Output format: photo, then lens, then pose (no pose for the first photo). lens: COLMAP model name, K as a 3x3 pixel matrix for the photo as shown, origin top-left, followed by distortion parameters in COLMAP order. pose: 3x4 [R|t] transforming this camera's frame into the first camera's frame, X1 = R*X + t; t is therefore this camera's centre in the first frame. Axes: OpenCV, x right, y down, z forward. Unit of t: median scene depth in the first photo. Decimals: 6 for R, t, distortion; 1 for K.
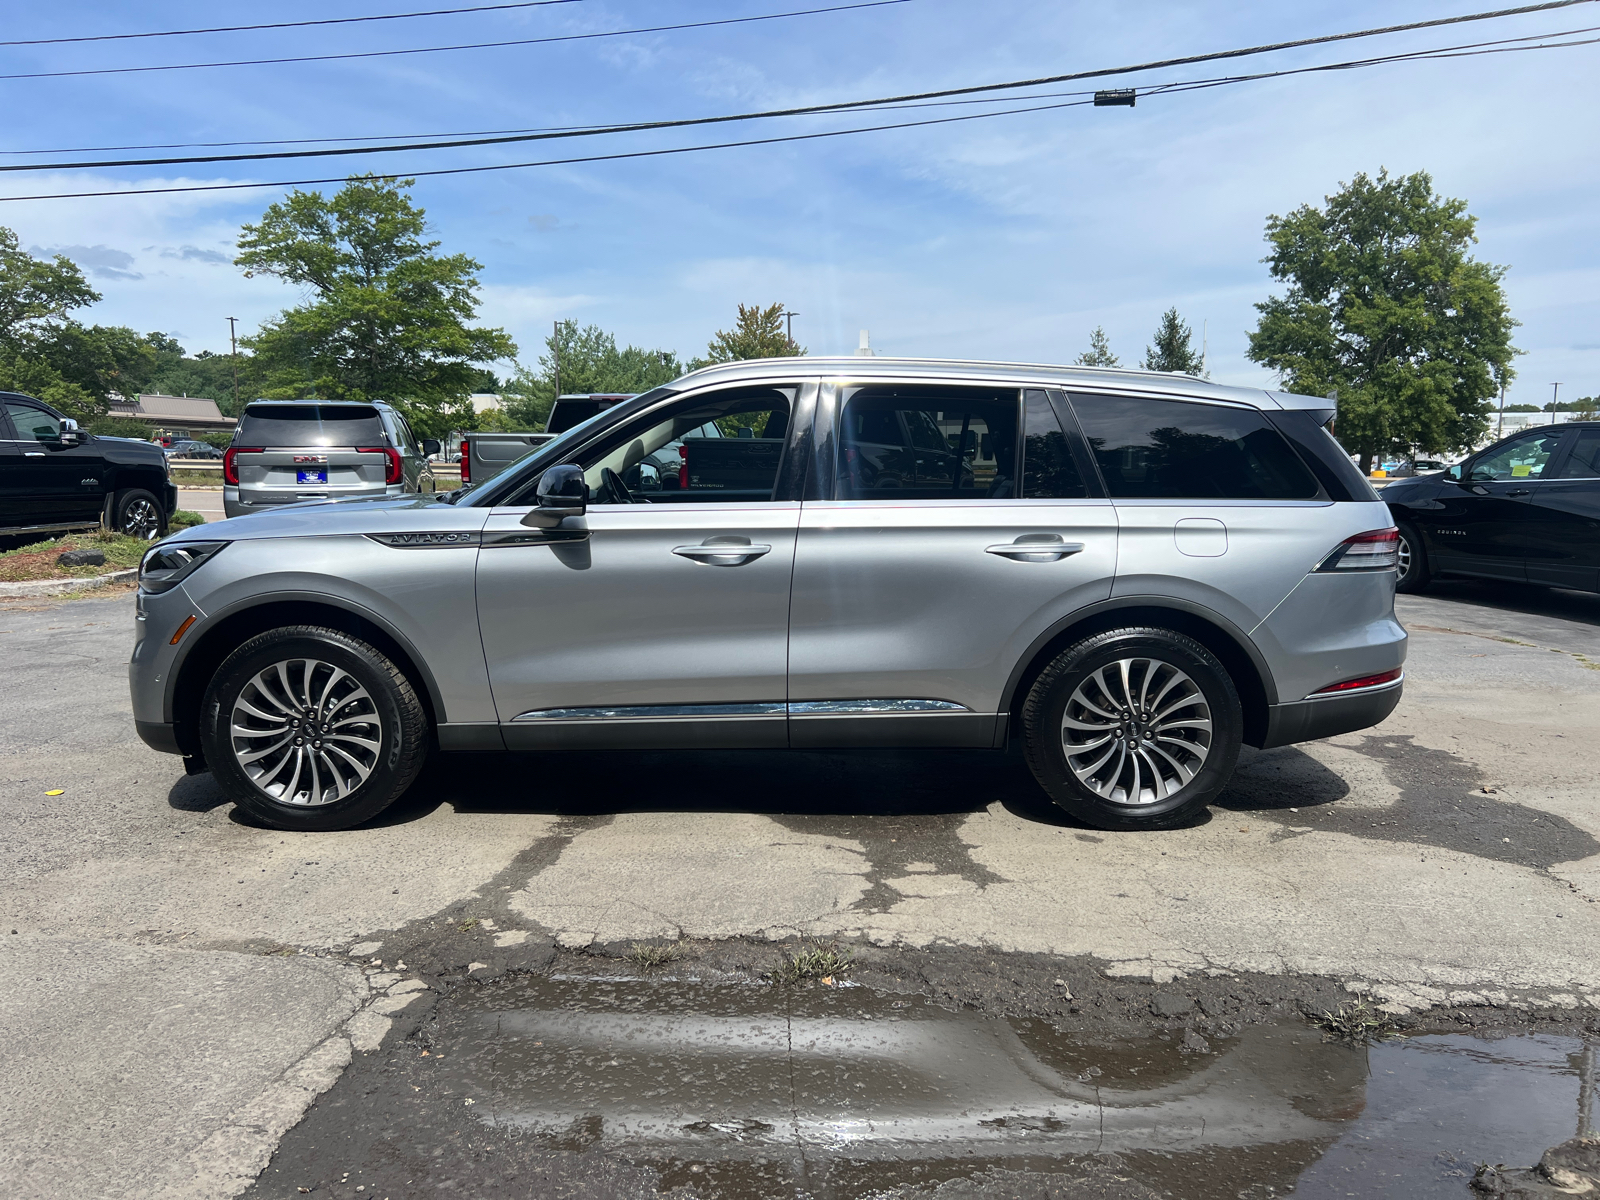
lens RADIAL K [[1206.5, 0, 794.7], [0, 1206.5, 603.8], [0, 0, 1]] dist [0.048600, -0.052993]
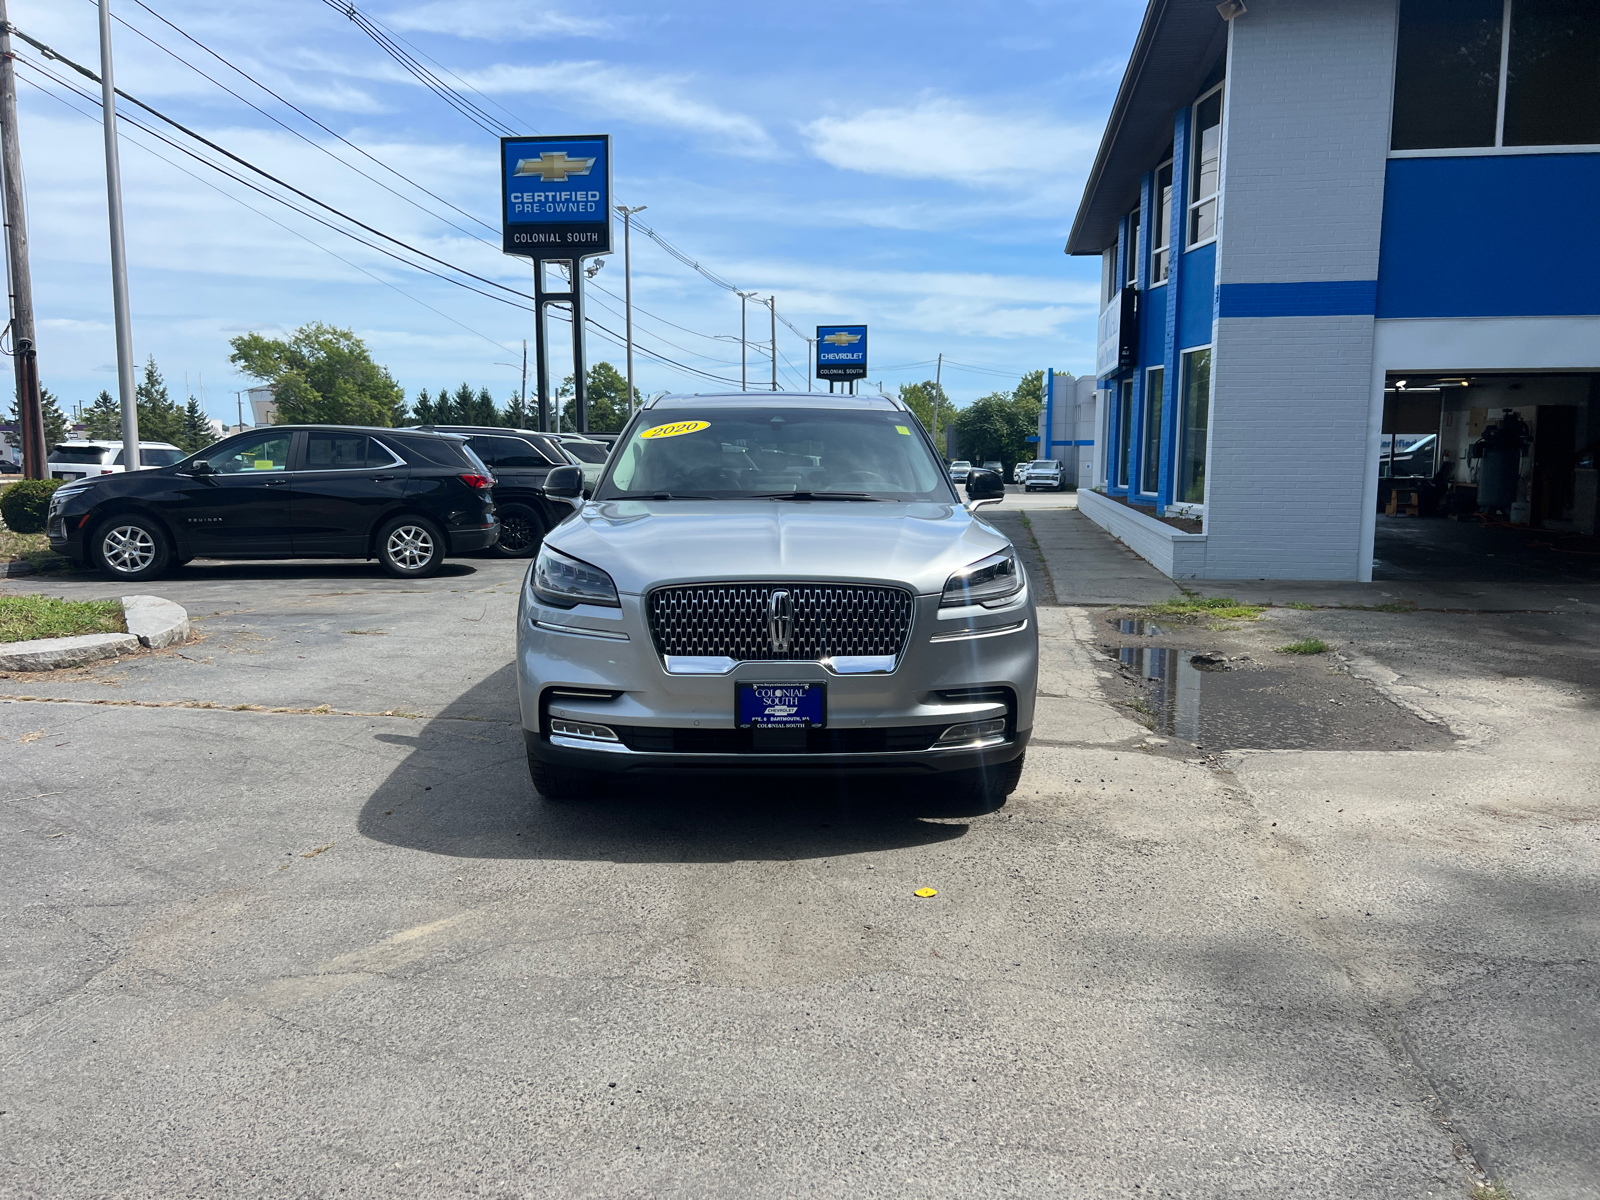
lens RADIAL K [[1206.5, 0, 798.3], [0, 1206.5, 598.0], [0, 0, 1]] dist [0.048600, -0.052993]
pose [[-0.022916, -0.123708, 0.992054, -0.114063], [0.116819, 0.985186, 0.125550, -0.012067], [-0.992889, 0.118767, -0.008125, 0.089310]]
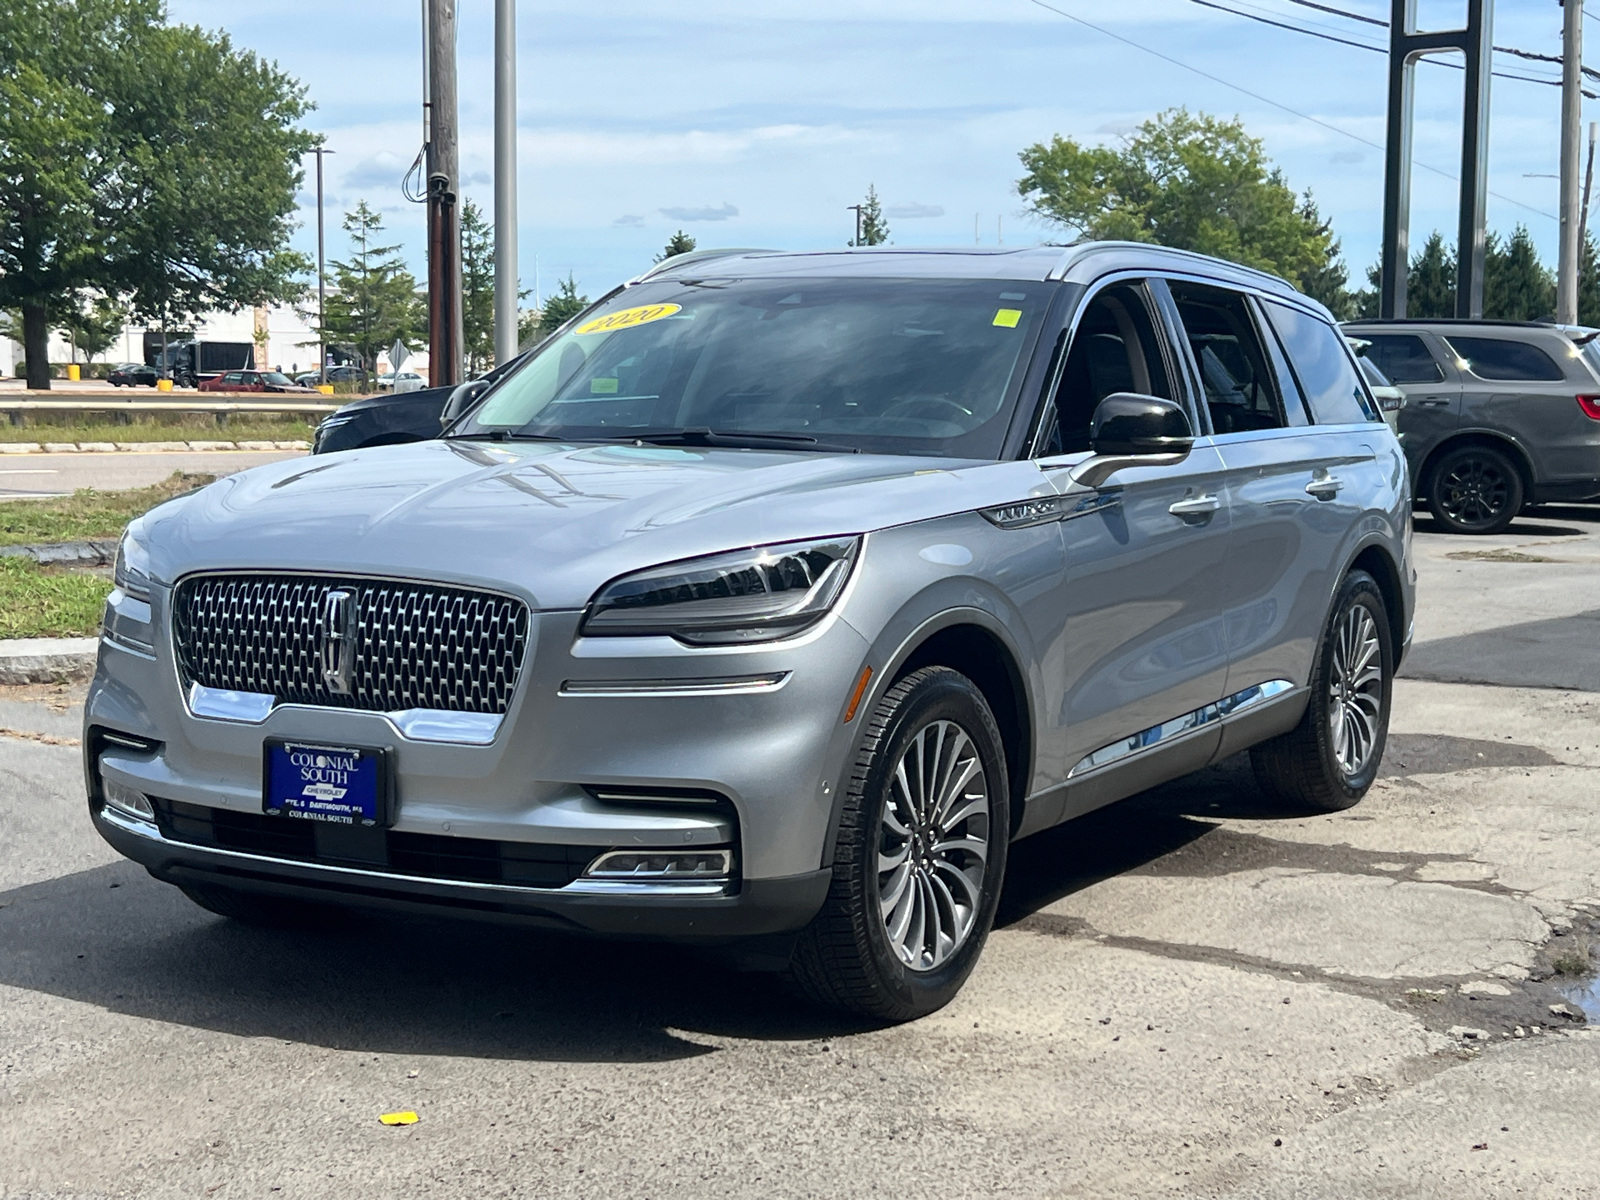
lens RADIAL K [[2531.3, 0, 787.6], [0, 2531.3, 602.9], [0, 0, 1]] dist [0.057361, 0.000000]
pose [[0.500012, -0.085051, 0.861832, -0.112253], [0.099463, 0.994220, 0.040411, -0.005347], [-0.860288, 0.065515, 0.505582, 0.031883]]
